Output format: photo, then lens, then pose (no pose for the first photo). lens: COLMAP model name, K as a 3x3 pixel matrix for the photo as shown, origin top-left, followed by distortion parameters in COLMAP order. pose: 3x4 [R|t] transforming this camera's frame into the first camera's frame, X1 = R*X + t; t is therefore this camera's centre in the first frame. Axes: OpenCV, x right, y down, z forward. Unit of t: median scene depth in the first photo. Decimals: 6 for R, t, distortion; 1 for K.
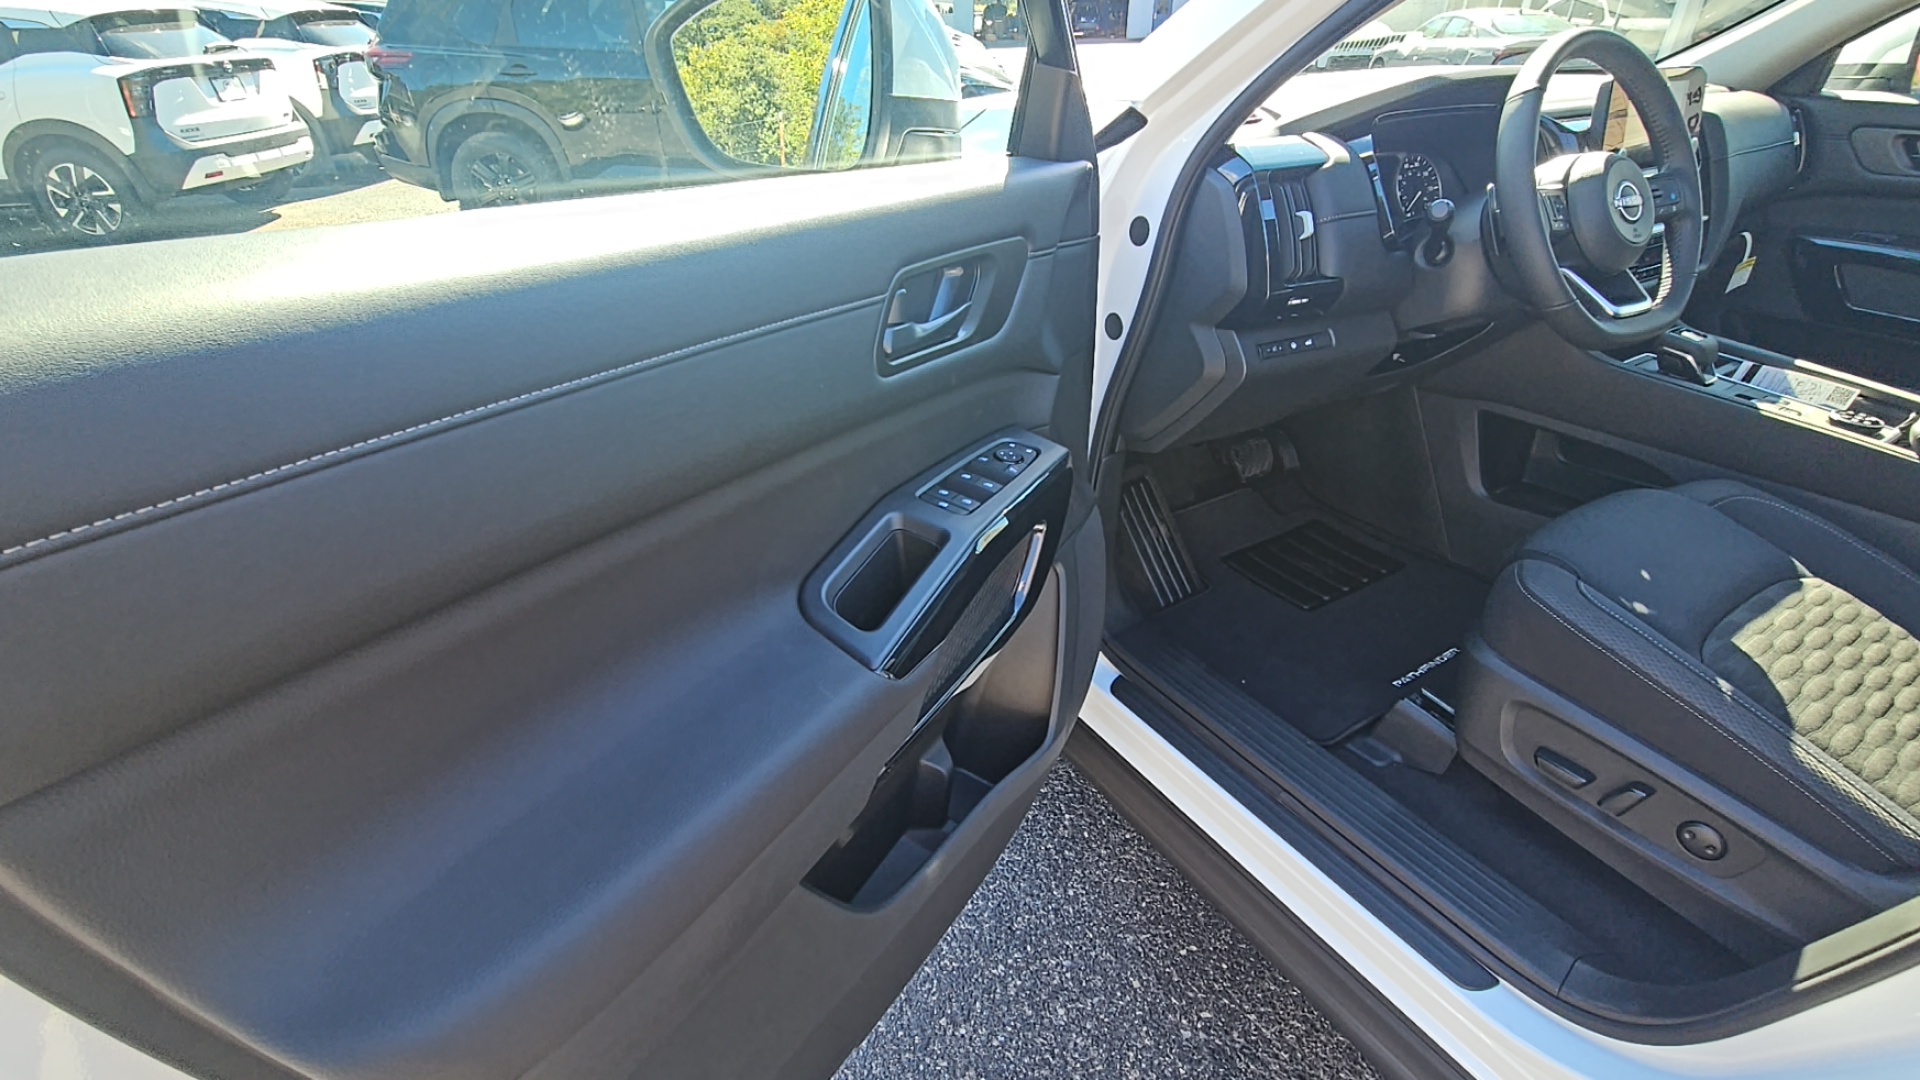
lens RADIAL K [[864.8, 0, 953.8], [0, 864.8, 536.7], [0, 0, 1]] dist [0.017169, -0.010518]
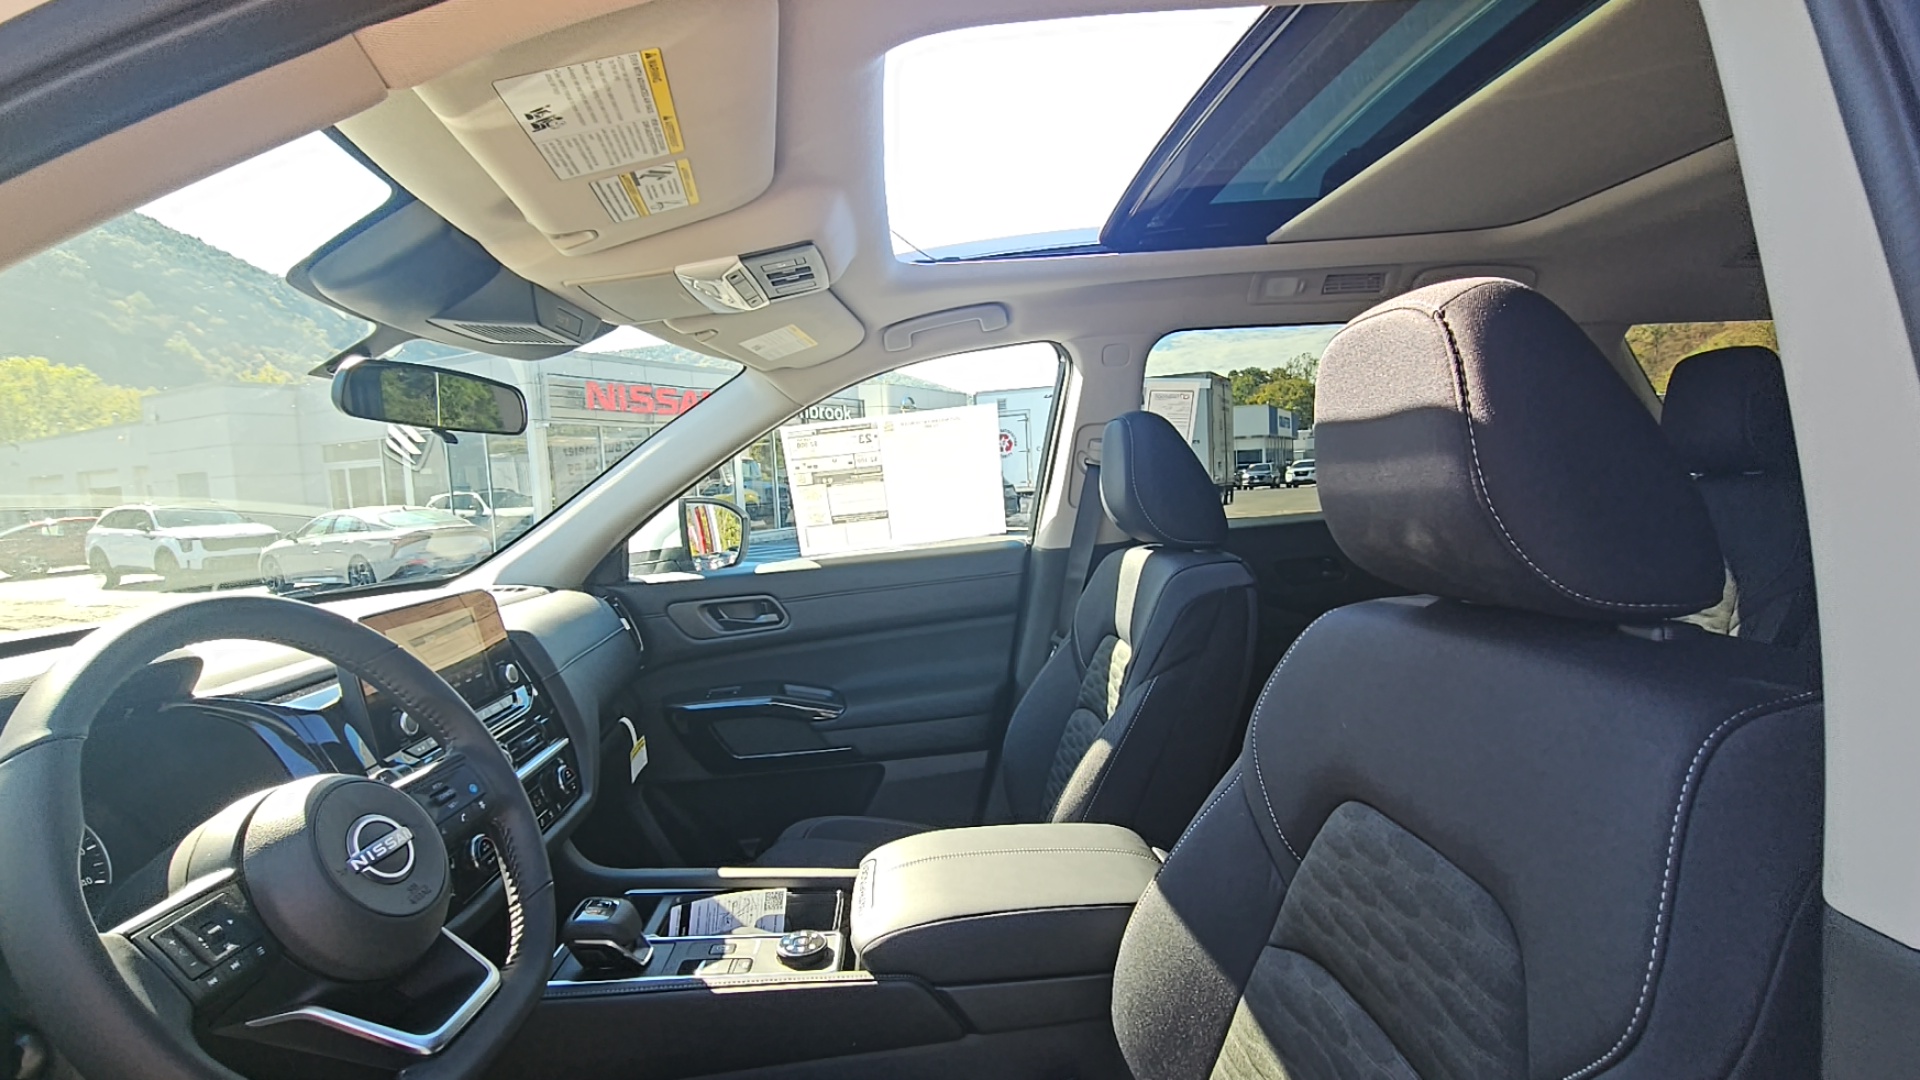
lens RADIAL K [[864.8, 0, 955.8], [0, 864.8, 530.6], [0, 0, 1]] dist [0.017169, -0.010518]
pose [[0.484902, -0.071092, 0.871675, 0.389248], [0.489829, 0.847773, -0.203343, -0.214489], [-0.724526, 0.525573, 0.445909, 0.296927]]
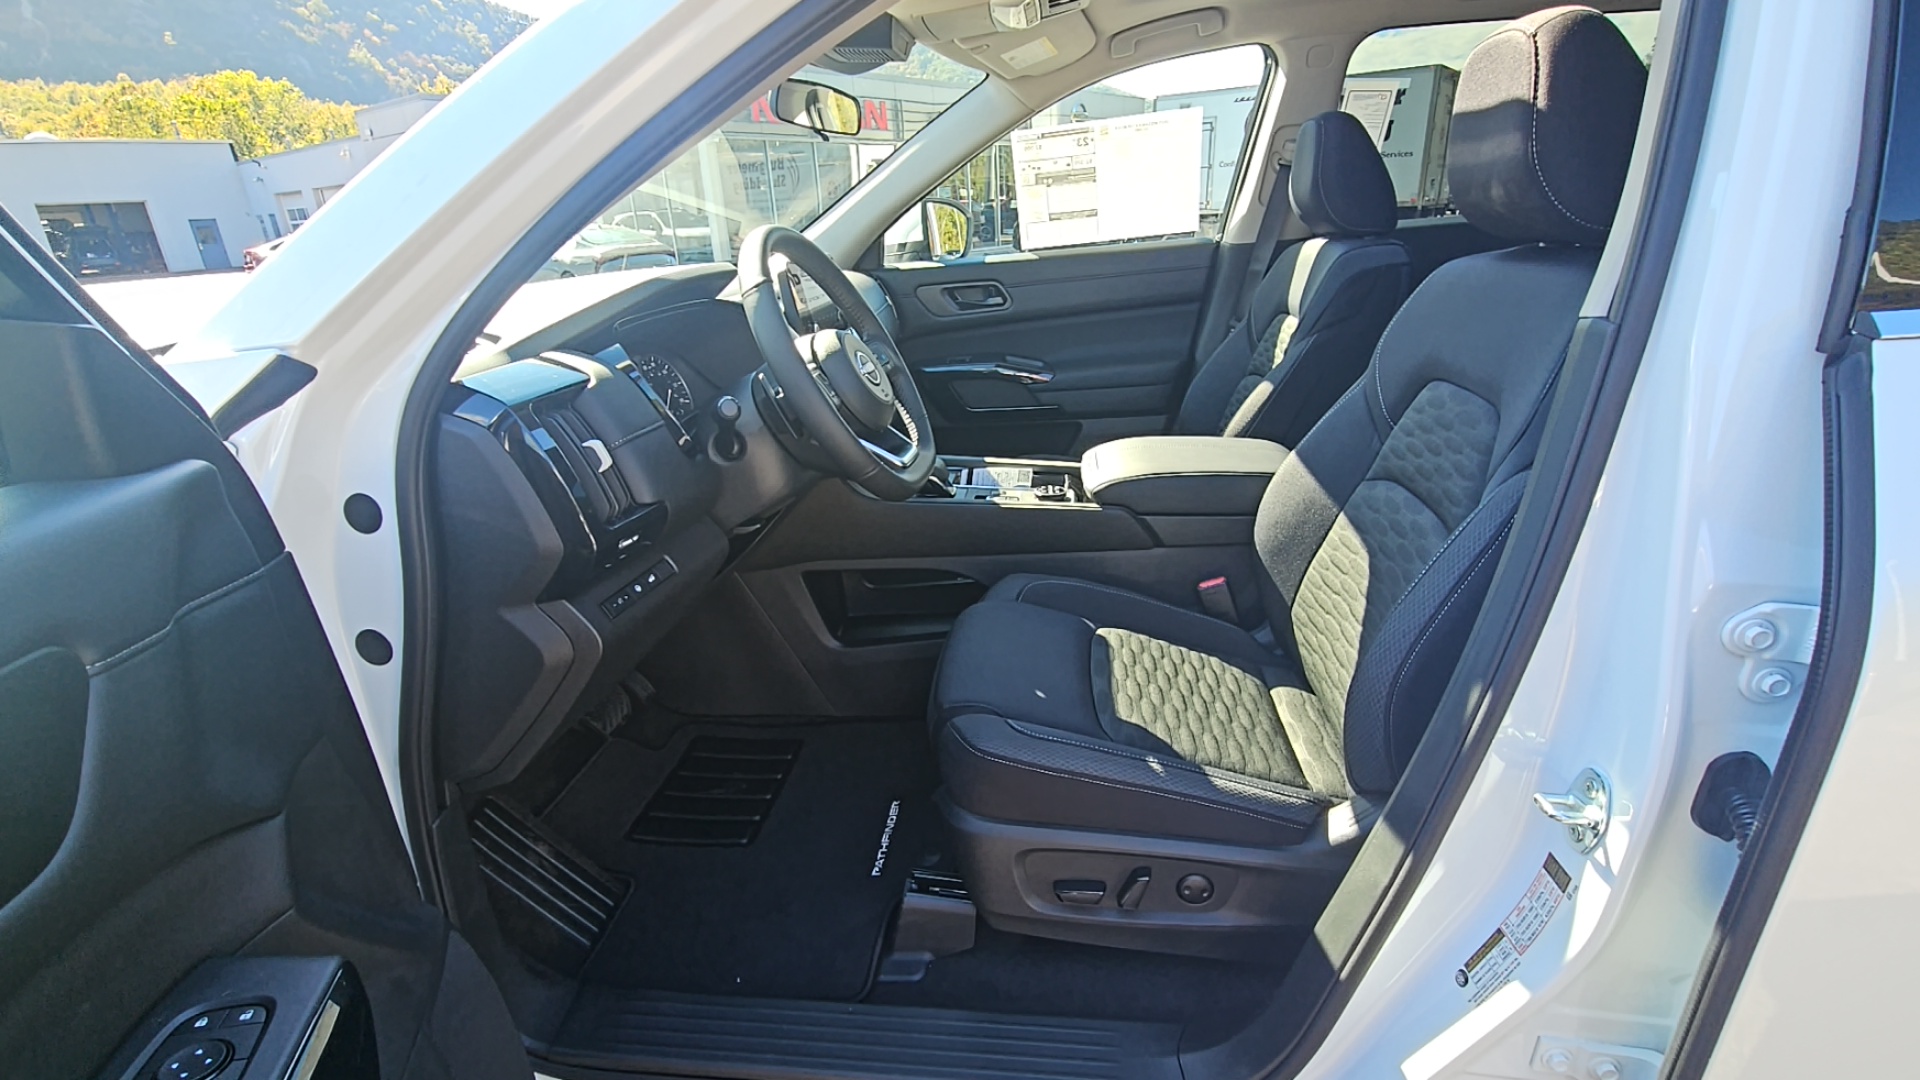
lens RADIAL K [[864.8, 0, 961.6], [0, 864.8, 534.5], [0, 0, 1]] dist [0.017169, -0.010518]
pose [[0.627529, -0.294289, 0.720834, 0.009956], [0.434824, 0.900449, -0.010921, -0.112674], [-0.645860, 0.320289, 0.693022, 0.202256]]
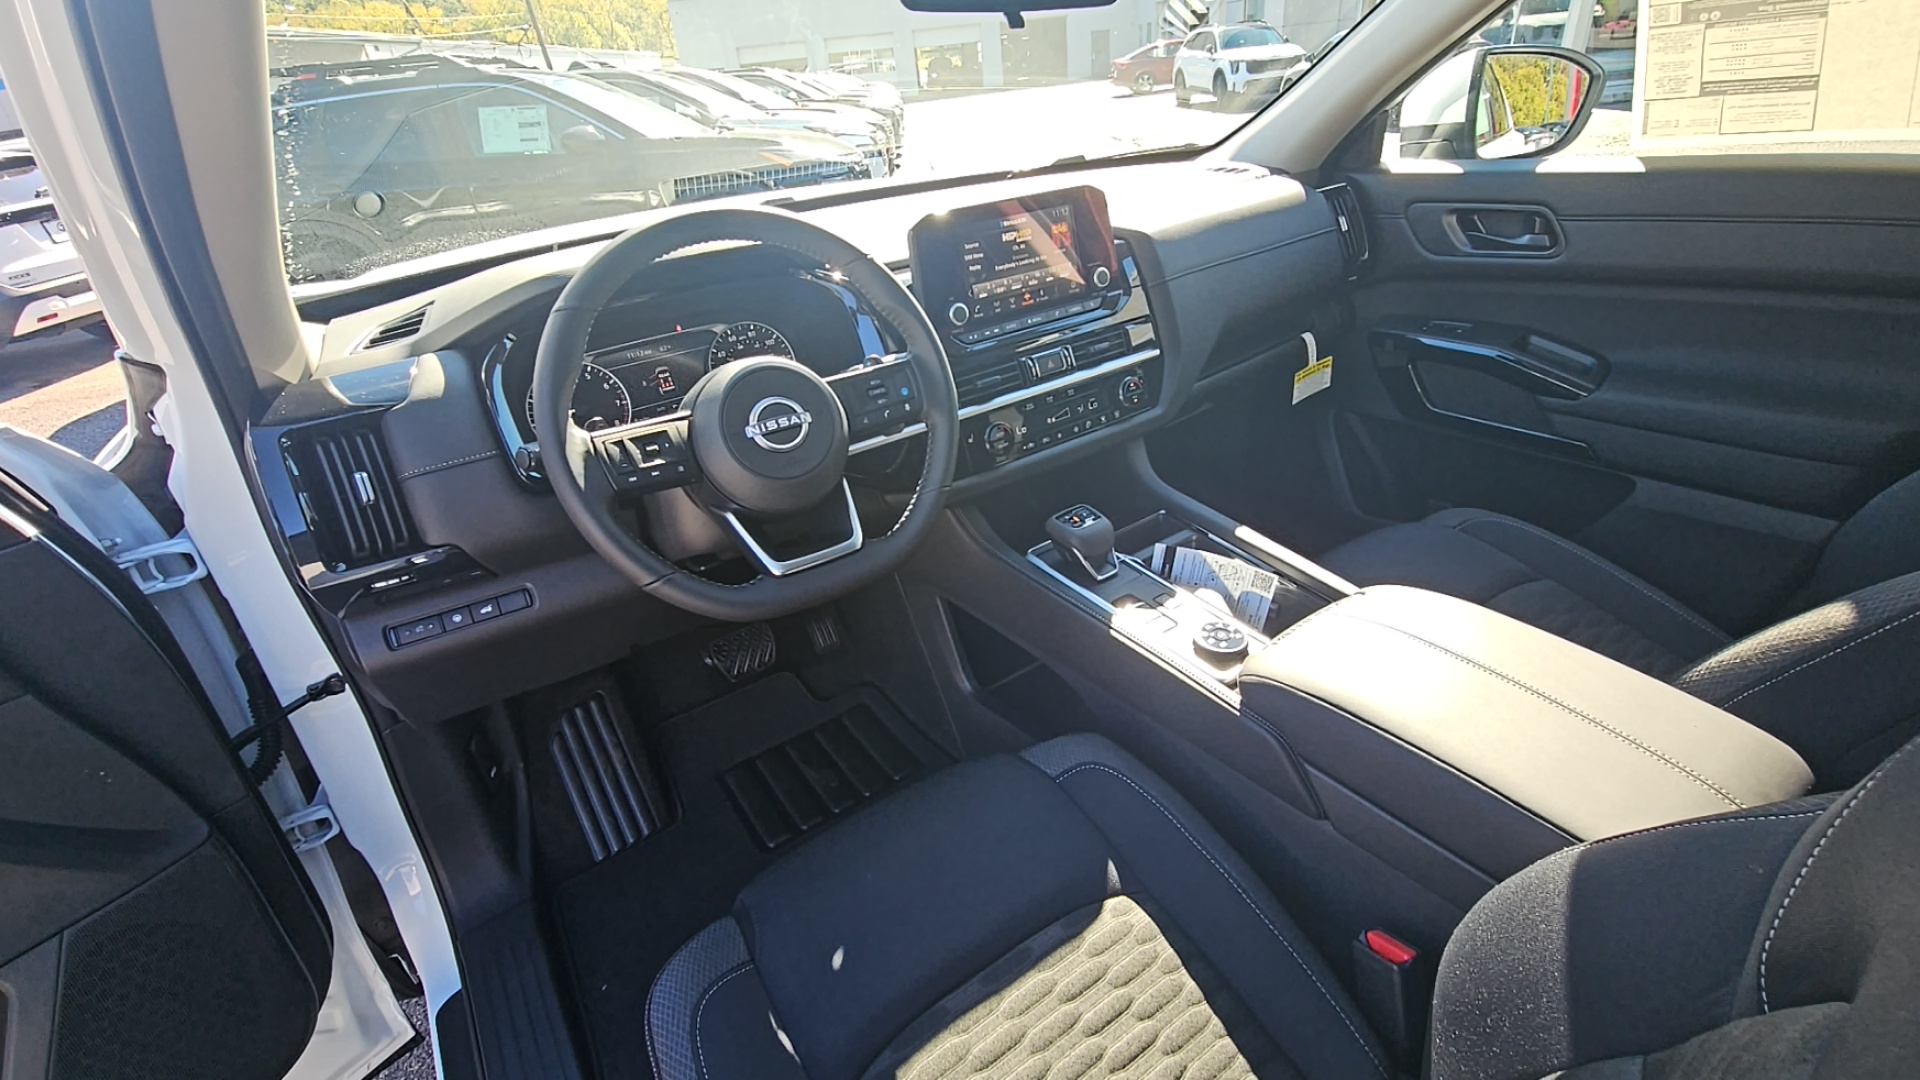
lens RADIAL K [[864.8, 0, 957.1], [0, 864.8, 526.8], [0, 0, 1]] dist [0.017169, -0.010518]
pose [[0.995954, -0.089859, 0.000858, 0.757534], [0.089778, 0.994549, -0.053036, -0.199410], [0.003913, 0.052898, 0.998592, 0.209338]]
